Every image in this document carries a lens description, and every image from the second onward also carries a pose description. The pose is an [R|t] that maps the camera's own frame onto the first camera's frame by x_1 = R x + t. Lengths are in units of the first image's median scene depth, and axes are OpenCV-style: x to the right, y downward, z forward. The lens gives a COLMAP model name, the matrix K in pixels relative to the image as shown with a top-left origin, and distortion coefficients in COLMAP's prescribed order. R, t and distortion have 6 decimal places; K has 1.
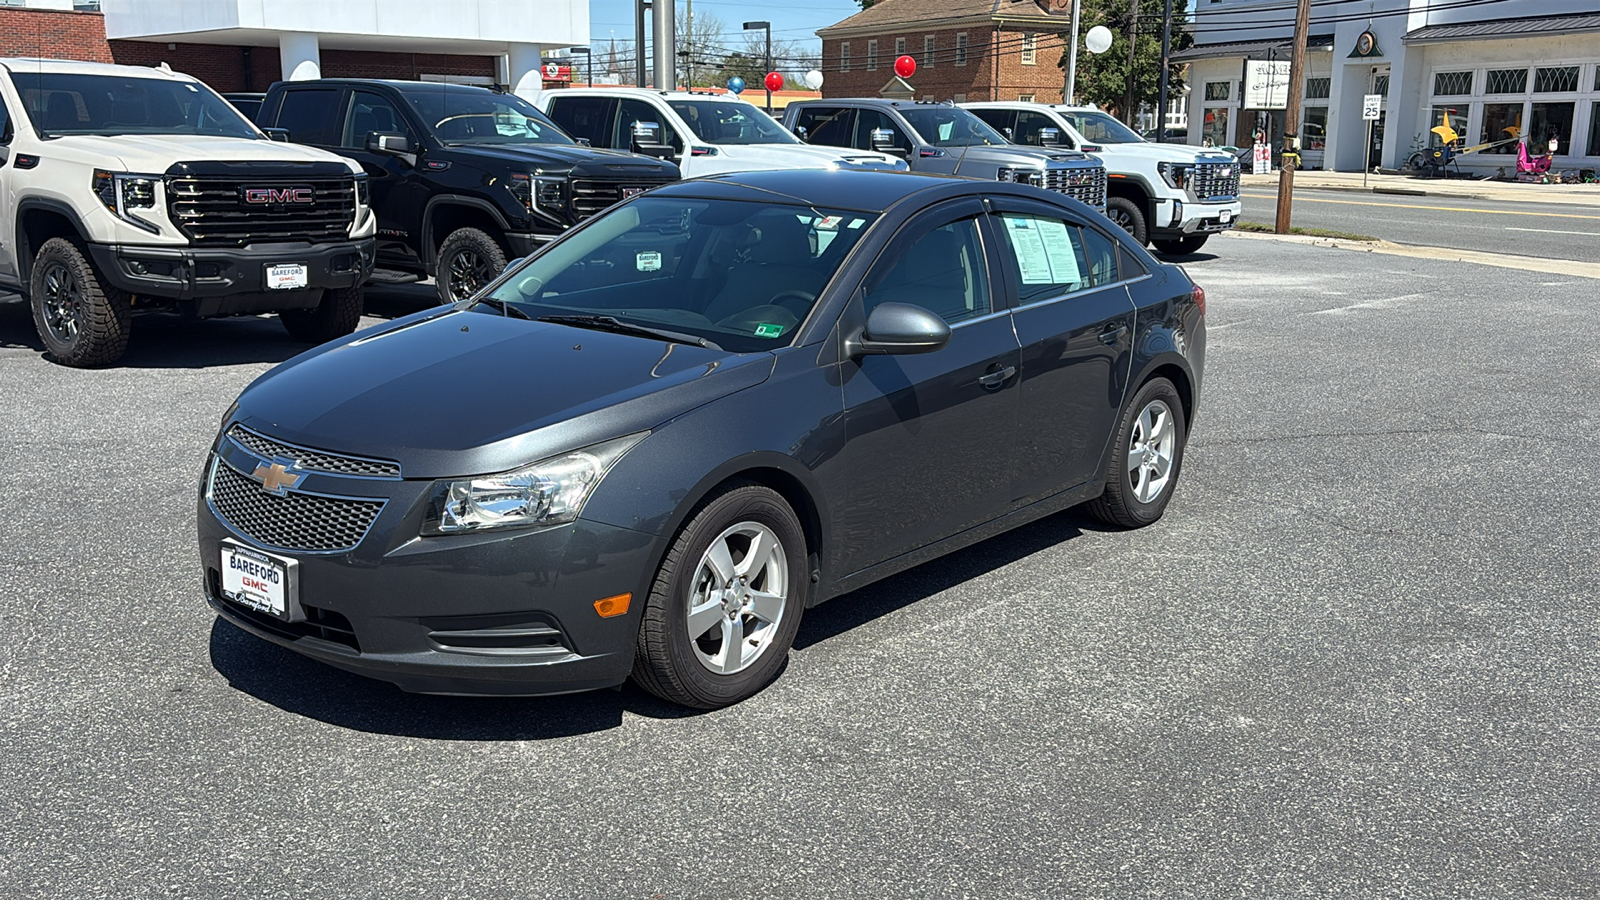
lens RADIAL K [[1462.3, 0, 792.2], [0, 1462.3, 438.3], [0, 0, 1]] dist [0.033435, 0.000000]
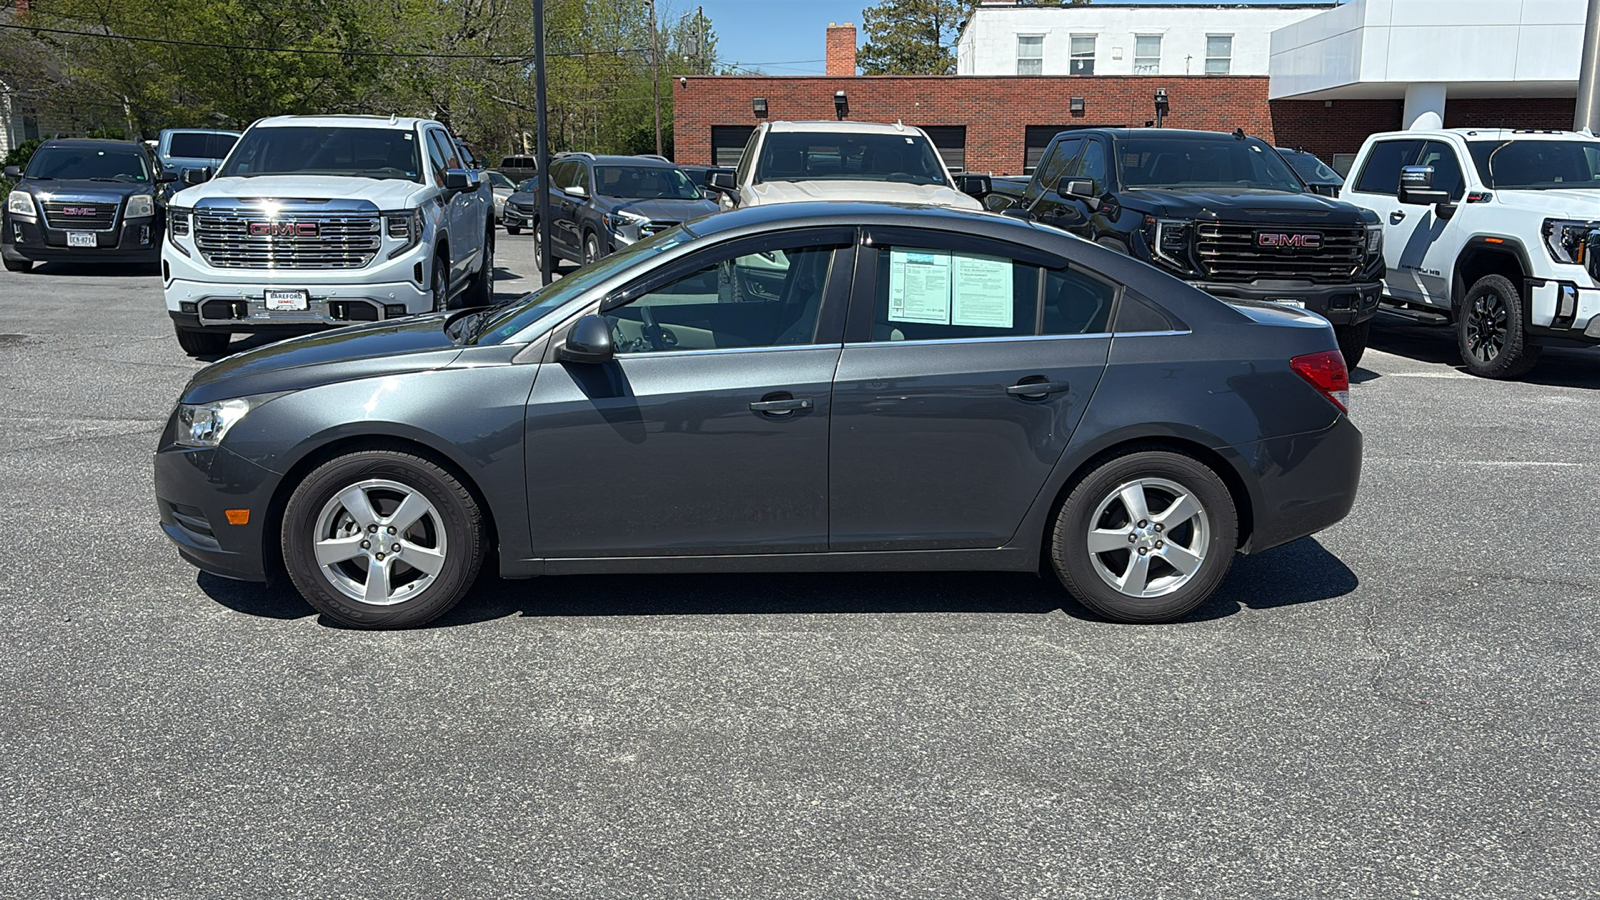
lens RADIAL K [[1462.3, 0, 807.9], [0, 1462.3, 453.2], [0, 0, 1]] dist [0.033435, 0.000000]
pose [[0.692427, 0.131873, -0.709334, 0.730268], [-0.150816, 0.987890, 0.036439, -0.042143], [0.705549, 0.081747, 0.703930, 0.268603]]
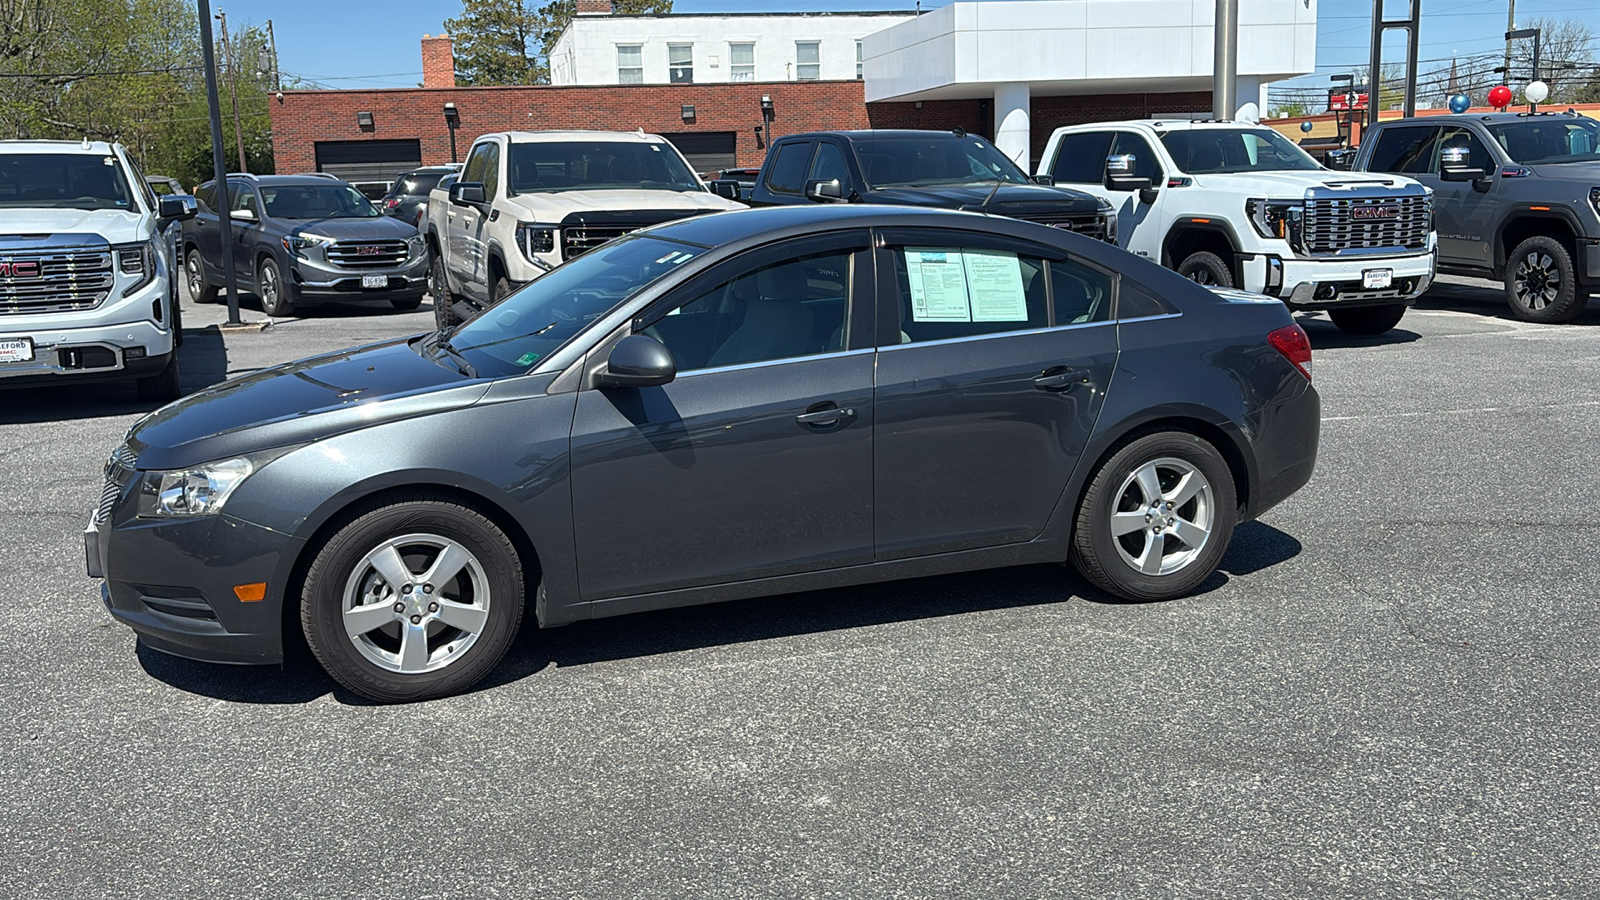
lens RADIAL K [[1462.3, 0, 772.1], [0, 1462.3, 425.0], [0, 0, 1]] dist [0.033435, 0.000000]
pose [[0.853729, 0.050410, -0.518272, 0.514273], [-0.068115, 0.997562, -0.015176, -0.016787], [0.516244, 0.048258, 0.855081, 0.137322]]
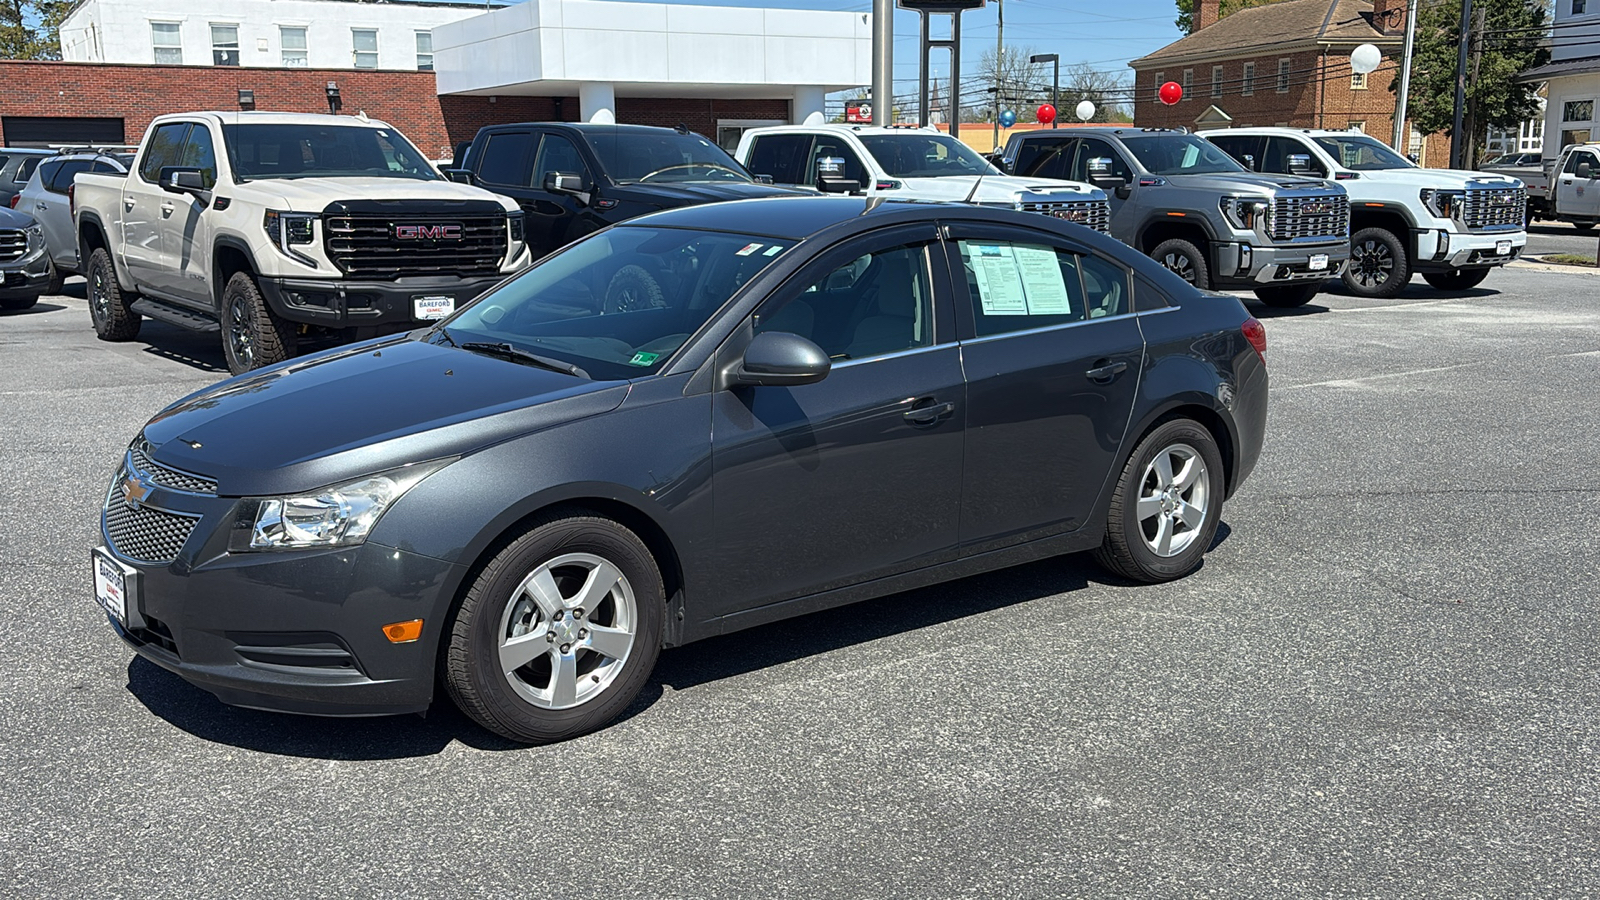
lens RADIAL K [[1462.3, 0, 749.0], [0, 1462.3, 426.2], [0, 0, 1]] dist [0.033435, 0.000000]
pose [[0.970511, 0.024154, -0.239842, 0.214613], [-0.032083, 0.999058, -0.029207, -0.001901], [0.238911, 0.036041, 0.970372, 0.051796]]
